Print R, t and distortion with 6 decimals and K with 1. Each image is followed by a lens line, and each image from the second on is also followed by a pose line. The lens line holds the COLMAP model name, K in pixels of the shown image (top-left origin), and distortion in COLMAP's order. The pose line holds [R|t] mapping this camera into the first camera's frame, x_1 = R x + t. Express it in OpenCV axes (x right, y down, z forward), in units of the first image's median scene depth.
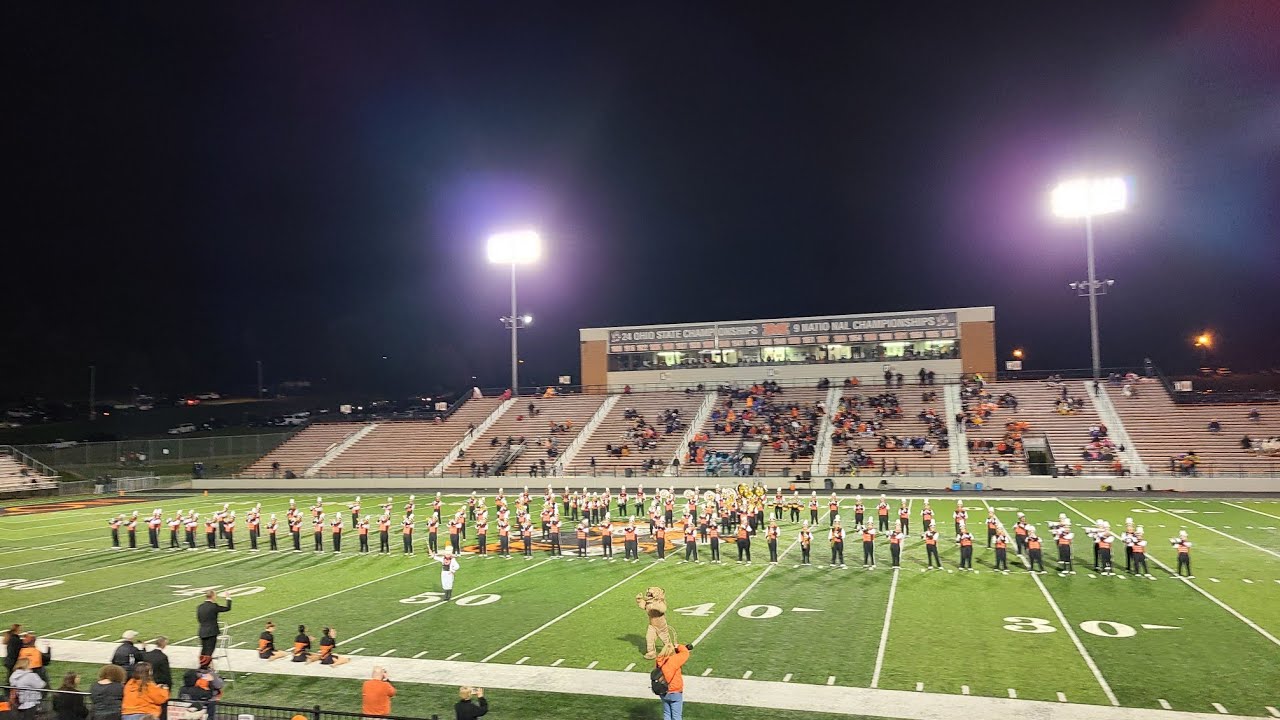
lens RADIAL K [[862.5, 0, 643.3], [0, 862.5, 362.8], [0, 0, 1]] dist [-0.002576, -0.000796]
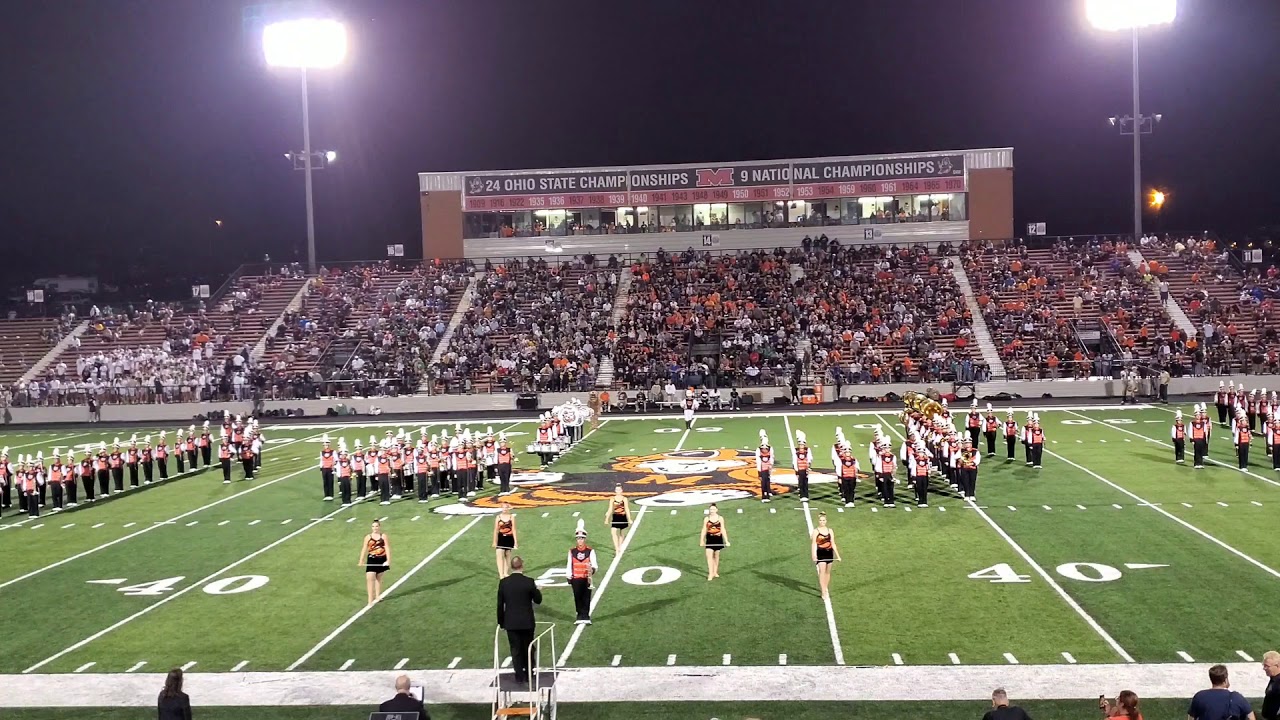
lens RADIAL K [[1219.9, 0, 642.2], [0, 1219.9, 373.2], [0, 0, 1]] dist [0.046998, 0.000000]
pose [[0.976246, -0.021187, 0.215626, -0.115336], [-0.003852, 0.993353, 0.115044, 0.004859], [-0.216630, -0.113141, 0.969675, 0.035802]]
